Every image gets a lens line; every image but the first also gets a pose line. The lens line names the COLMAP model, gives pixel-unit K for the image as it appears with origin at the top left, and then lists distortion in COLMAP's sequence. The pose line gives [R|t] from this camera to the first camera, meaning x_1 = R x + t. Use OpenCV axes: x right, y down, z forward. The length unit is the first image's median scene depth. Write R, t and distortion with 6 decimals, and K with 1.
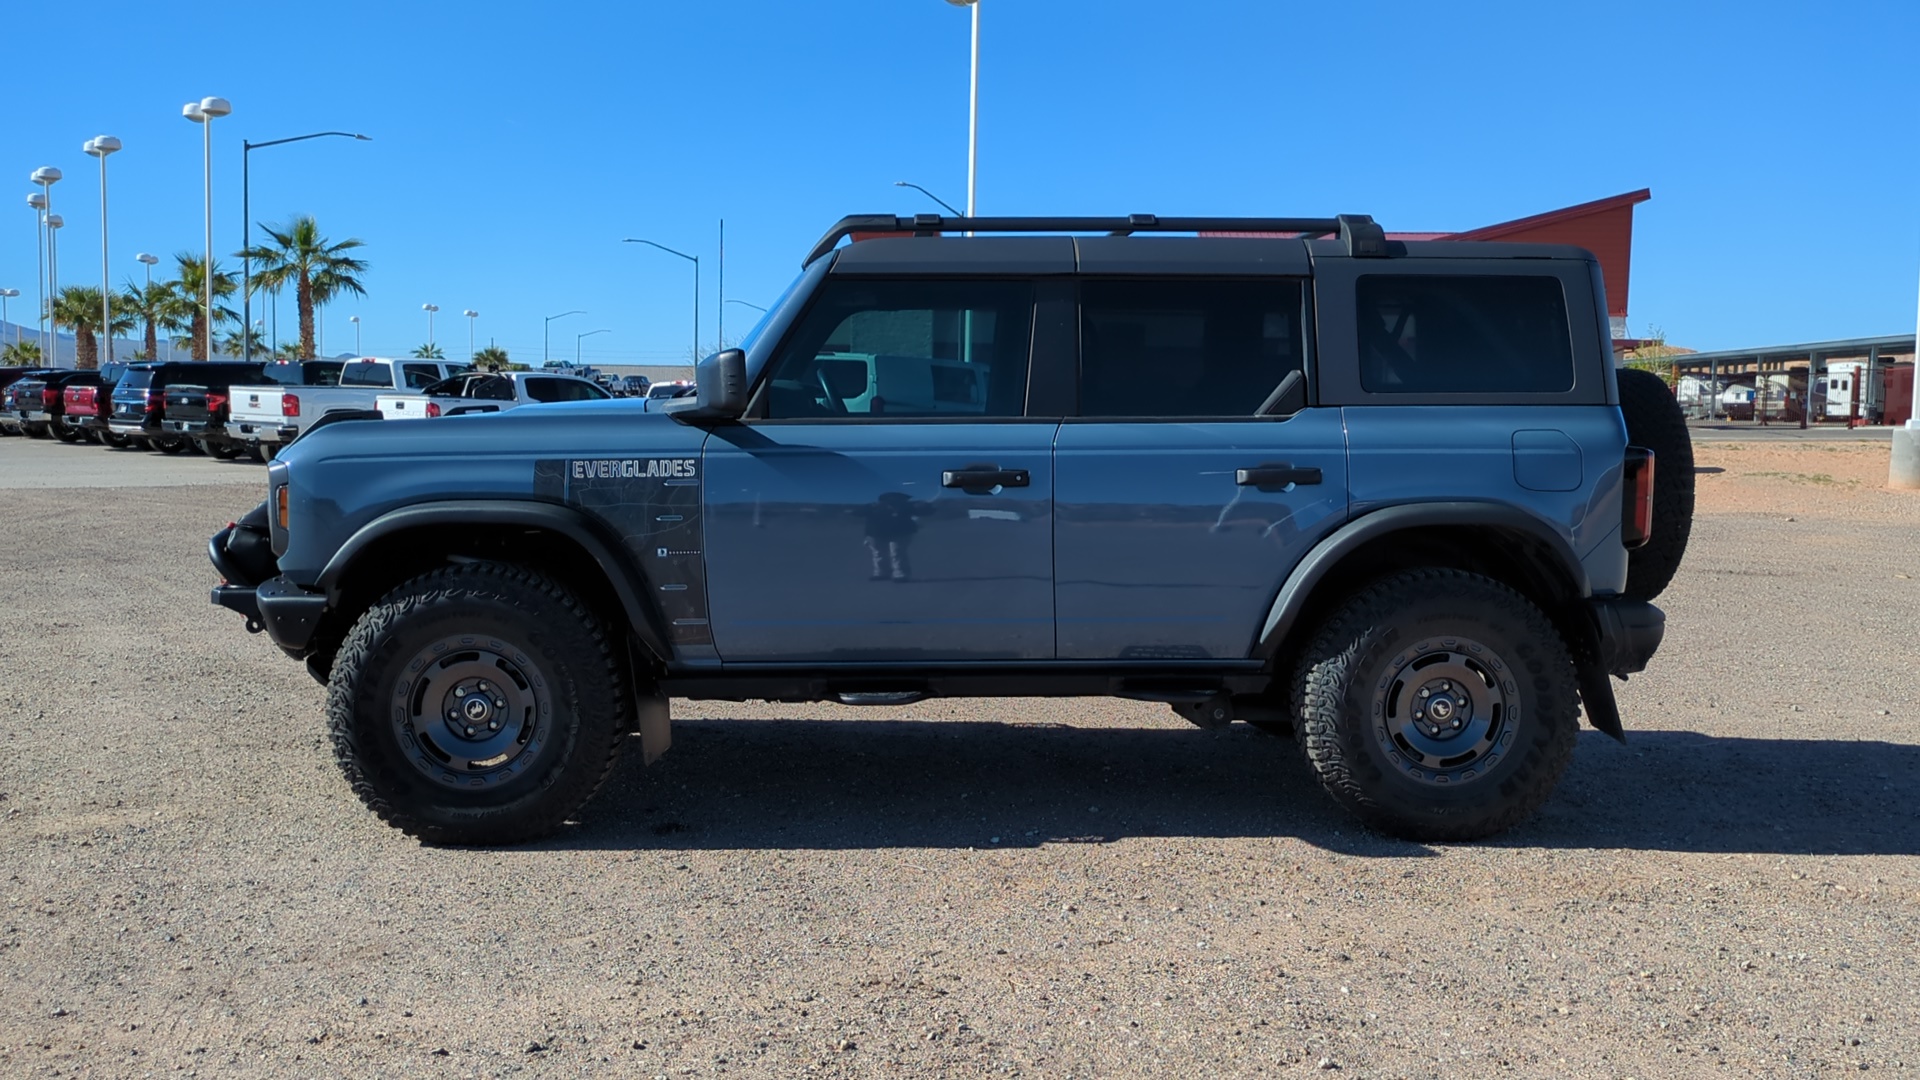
lens RADIAL K [[1632.8, 0, 977.7], [0, 1632.8, 542.2], [0, 0, 1]] dist [0.079795, -0.094215]
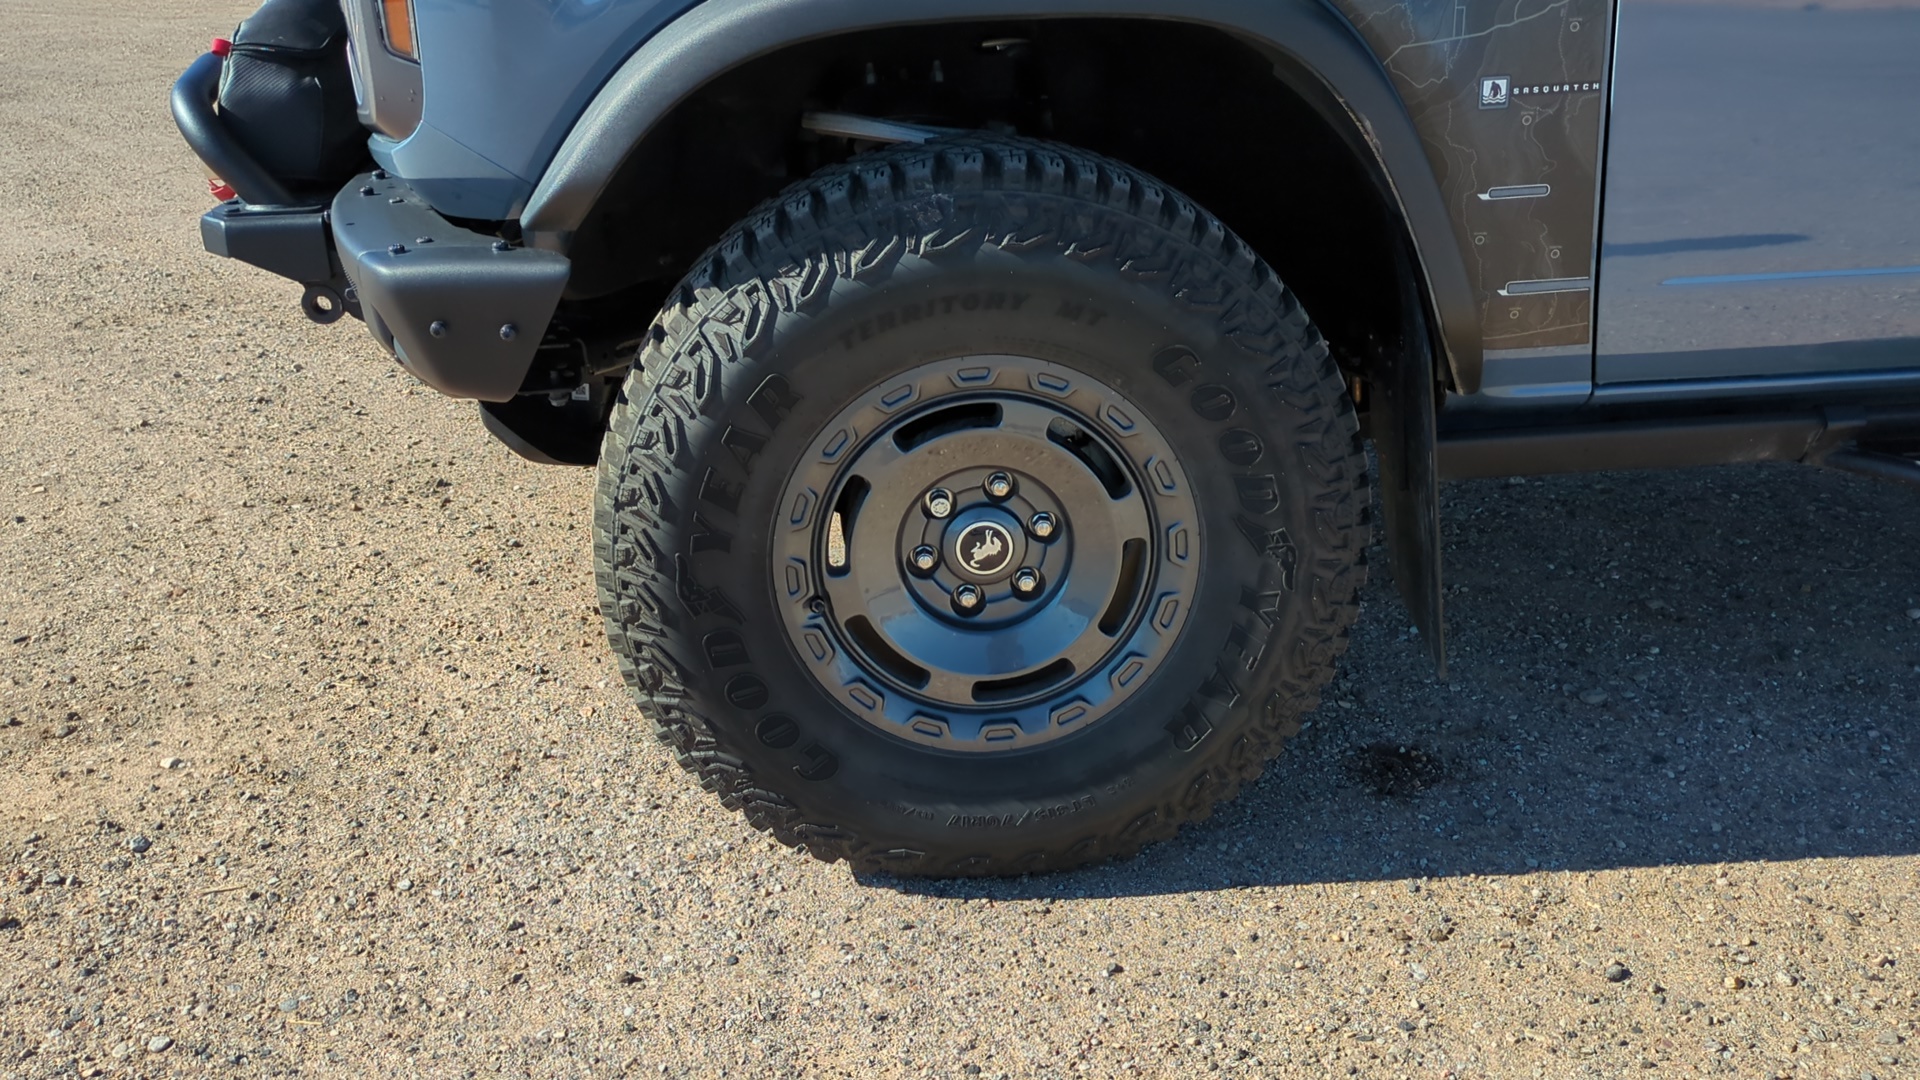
lens RADIAL K [[1632.8, 0, 977.7], [0, 1632.8, 542.2], [0, 0, 1]] dist [0.079795, -0.094215]
pose [[0.999105, -0.036682, 0.021072, -0.313440], [0.028903, 0.955626, 0.293160, -0.008484], [-0.030890, -0.292289, 0.955831, 0.643486]]
